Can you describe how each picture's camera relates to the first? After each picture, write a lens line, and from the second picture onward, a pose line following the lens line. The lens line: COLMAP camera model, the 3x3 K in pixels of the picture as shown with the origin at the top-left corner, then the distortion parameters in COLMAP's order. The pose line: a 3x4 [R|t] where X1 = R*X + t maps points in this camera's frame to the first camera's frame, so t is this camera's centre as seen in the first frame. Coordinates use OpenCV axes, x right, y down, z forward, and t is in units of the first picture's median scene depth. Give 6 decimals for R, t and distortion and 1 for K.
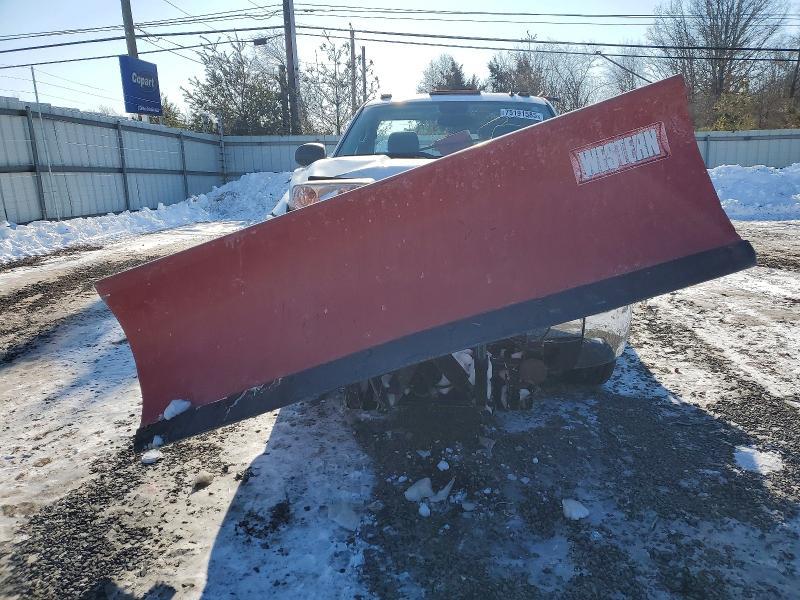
lens RADIAL K [[627.2, 0, 400.0], [0, 627.2, 300.0], [0, 0, 1]] dist [-0.002046, -0.002072]
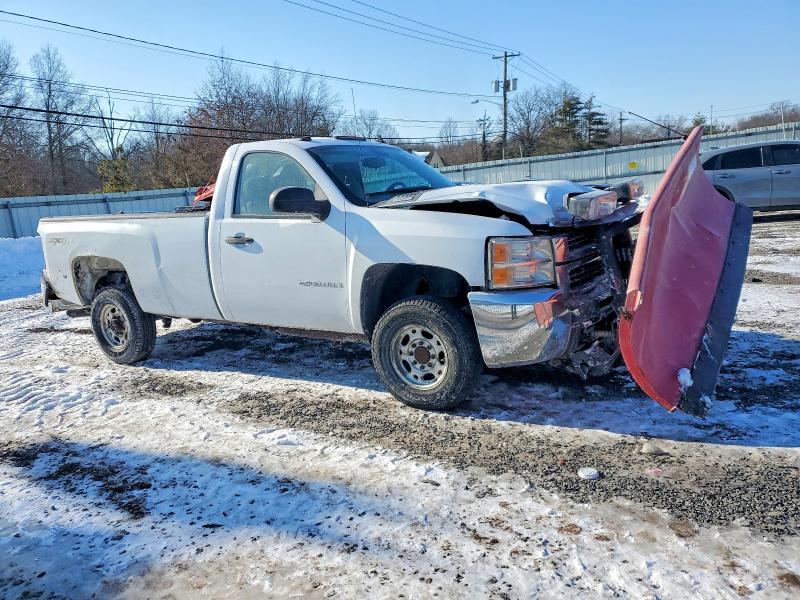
lens RADIAL K [[627.2, 0, 400.0], [0, 627.2, 300.0], [0, 0, 1]] dist [-0.002046, -0.002072]
pose [[0.465970, -0.194229, 0.863219, -1.358073], [0.282464, 0.957213, 0.062902, -0.170153], [-0.838502, 0.214518, 0.500895, 0.678685]]
